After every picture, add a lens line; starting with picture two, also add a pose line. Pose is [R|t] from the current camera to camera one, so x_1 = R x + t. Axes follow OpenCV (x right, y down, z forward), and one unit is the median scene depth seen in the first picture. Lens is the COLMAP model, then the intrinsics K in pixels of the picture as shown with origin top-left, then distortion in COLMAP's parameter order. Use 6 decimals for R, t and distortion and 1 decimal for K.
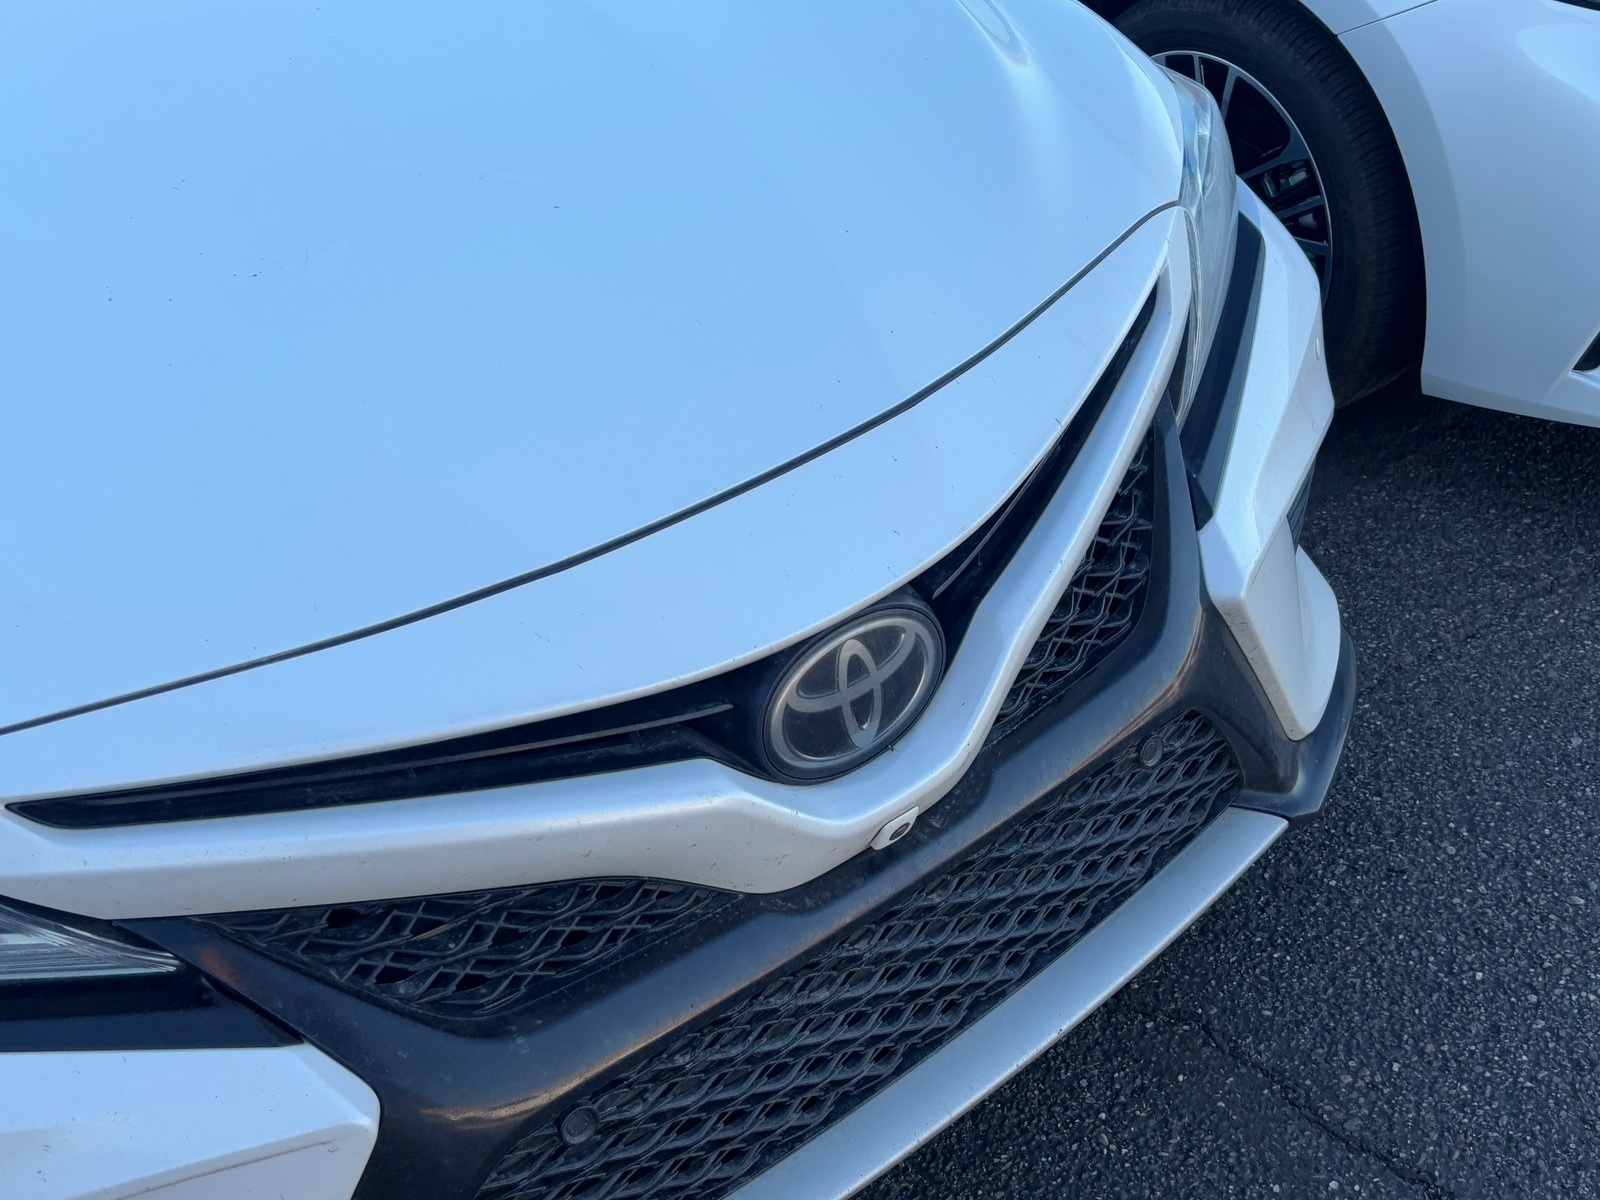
lens RADIAL K [[1675.9, 0, 800.2], [0, 1675.9, 604.5], [0, 0, 1]] dist [0.038986, 0.000000]
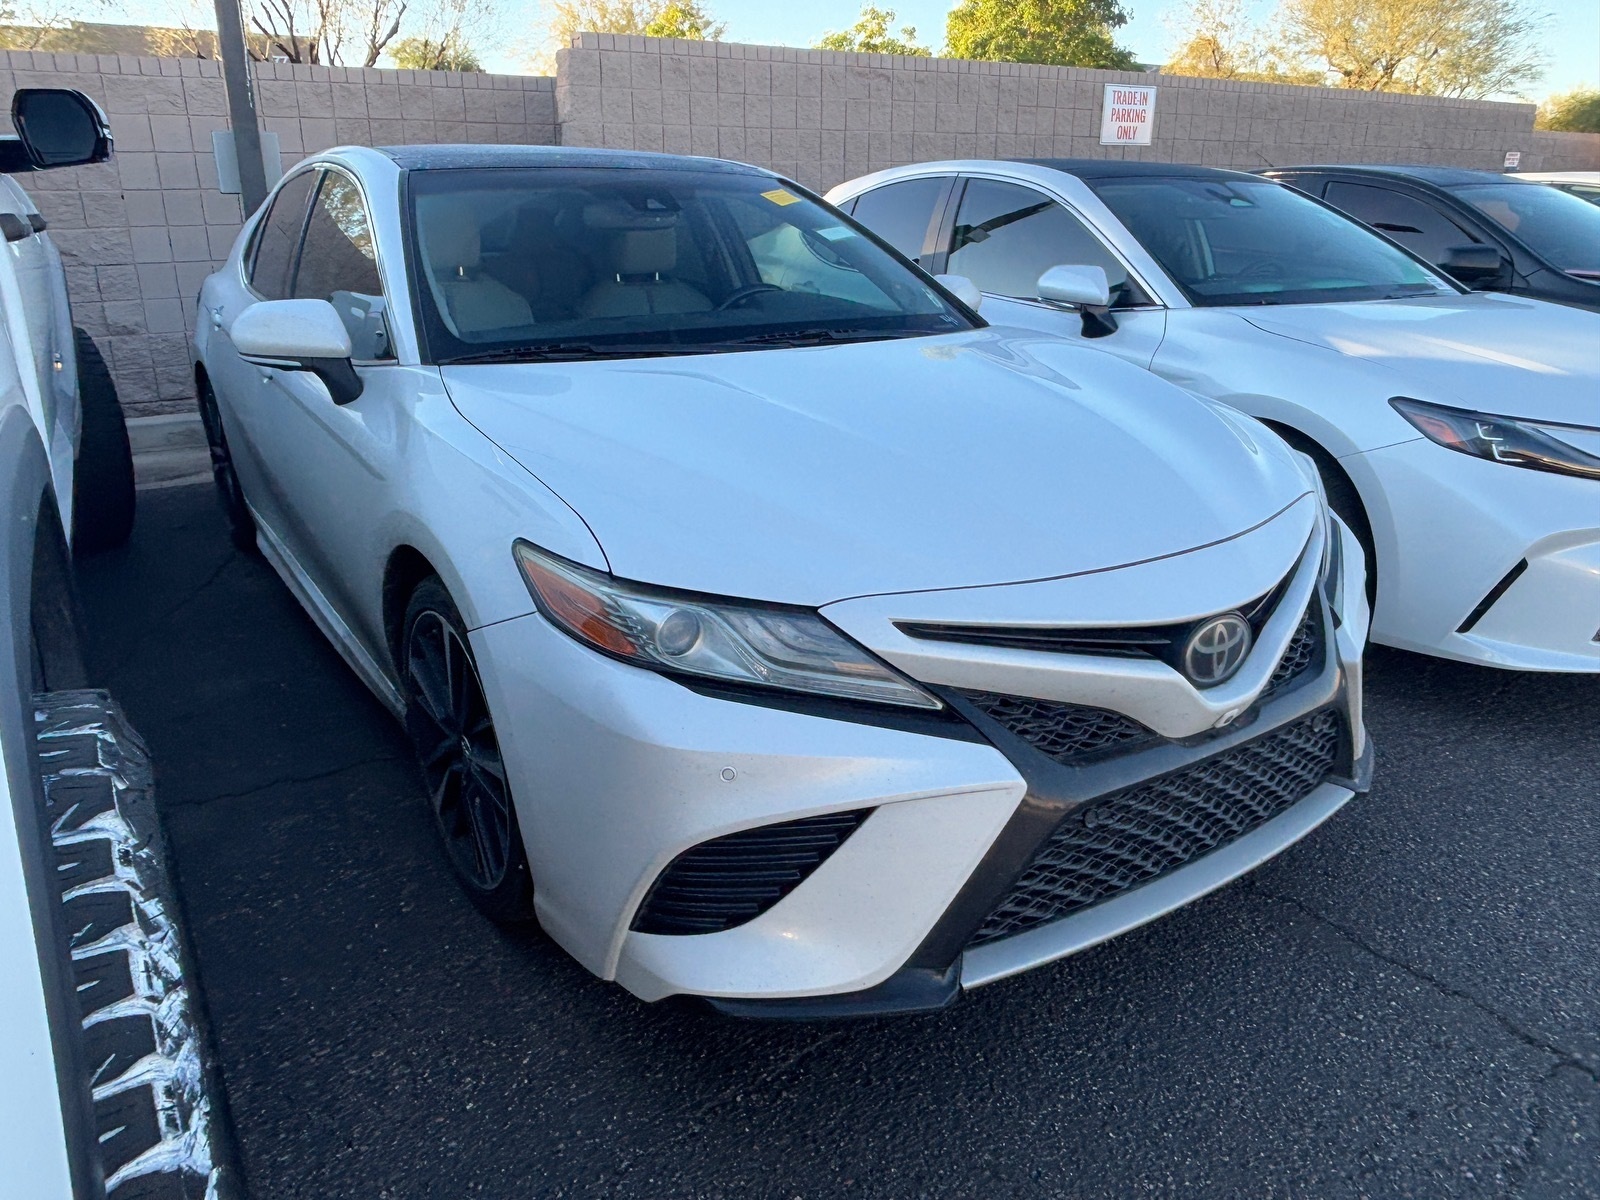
lens RADIAL K [[1080.0, 0, 797.3], [0, 1080.0, 592.0], [0, 0, 1]] dist [0.004356, 0.002253]
pose [[0.989698, 0.141756, -0.020060, -0.487300], [-0.142444, 0.960908, -0.237414, 0.387069], [-0.014379, 0.237825, 0.971201, -0.389758]]
